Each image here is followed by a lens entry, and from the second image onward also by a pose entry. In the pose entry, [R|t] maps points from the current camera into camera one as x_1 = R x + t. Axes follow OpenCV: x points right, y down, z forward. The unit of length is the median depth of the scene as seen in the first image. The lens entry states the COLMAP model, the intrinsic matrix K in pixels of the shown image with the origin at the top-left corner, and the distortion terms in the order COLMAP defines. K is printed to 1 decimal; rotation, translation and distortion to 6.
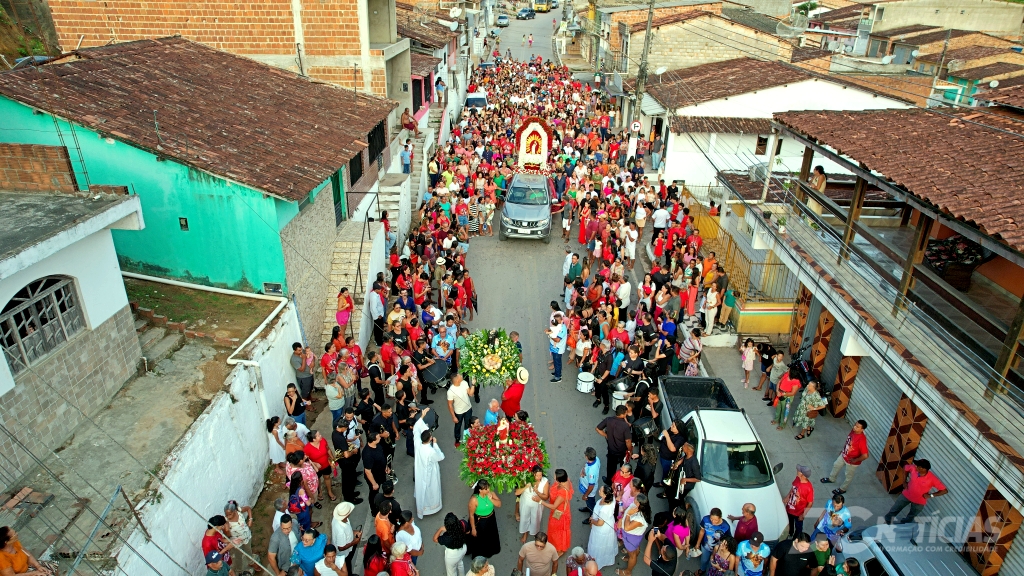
lens RADIAL K [[669.2, 0, 512.0], [0, 669.2, 288.0], [0, 0, 1]] dist [-0.067181, 0.001378]
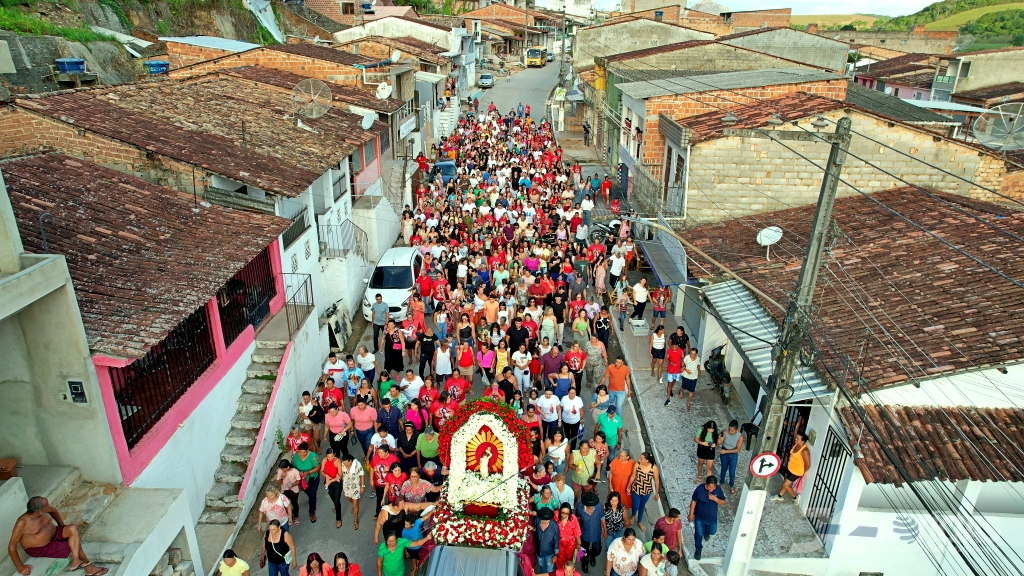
lens RADIAL K [[669.2, 0, 512.0], [0, 669.2, 288.0], [0, 0, 1]] dist [-0.067181, 0.001378]
pose [[0.999936, -0.010940, -0.002892, 0.040226], [0.010740, 0.998033, -0.061769, -0.228689], [0.003562, 0.061734, 0.998086, 0.465273]]
